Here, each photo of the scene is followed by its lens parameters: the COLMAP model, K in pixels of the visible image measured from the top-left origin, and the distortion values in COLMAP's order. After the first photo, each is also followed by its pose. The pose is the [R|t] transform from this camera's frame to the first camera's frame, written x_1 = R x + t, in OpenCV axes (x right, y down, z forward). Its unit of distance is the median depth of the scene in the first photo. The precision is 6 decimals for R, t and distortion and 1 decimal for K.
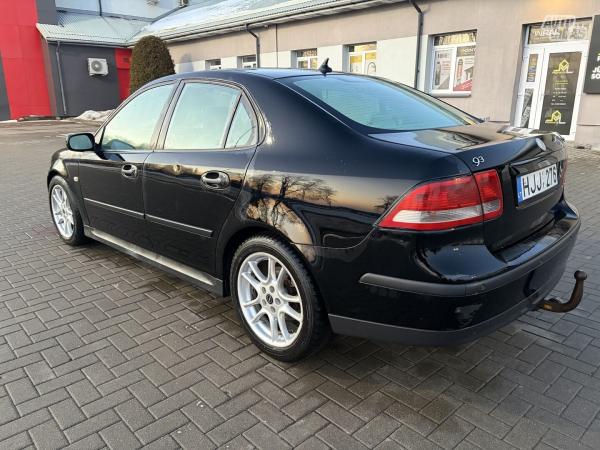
lens RADIAL K [[458.2, 0, 296.7], [0, 458.2, 222.7], [0, 0, 1]] dist [0.029506, -0.016915]
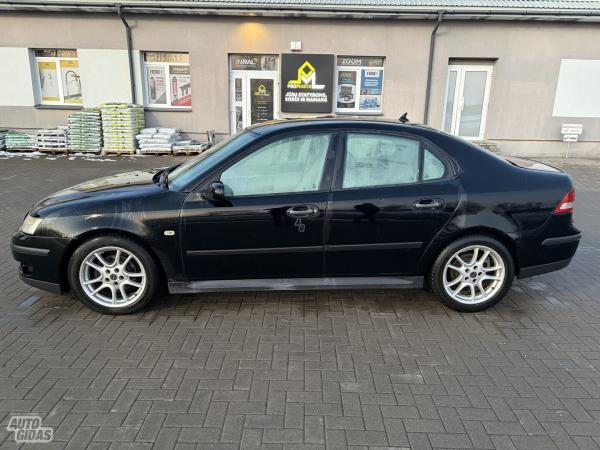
lens RADIAL K [[458.2, 0, 297.0], [0, 458.2, 227.8], [0, 0, 1]] dist [0.029506, -0.016915]
pose [[0.676191, -0.177371, 0.715056, -0.297922], [0.173067, 0.981668, 0.079845, -0.041784], [-0.716110, 0.069762, 0.694493, 0.063600]]
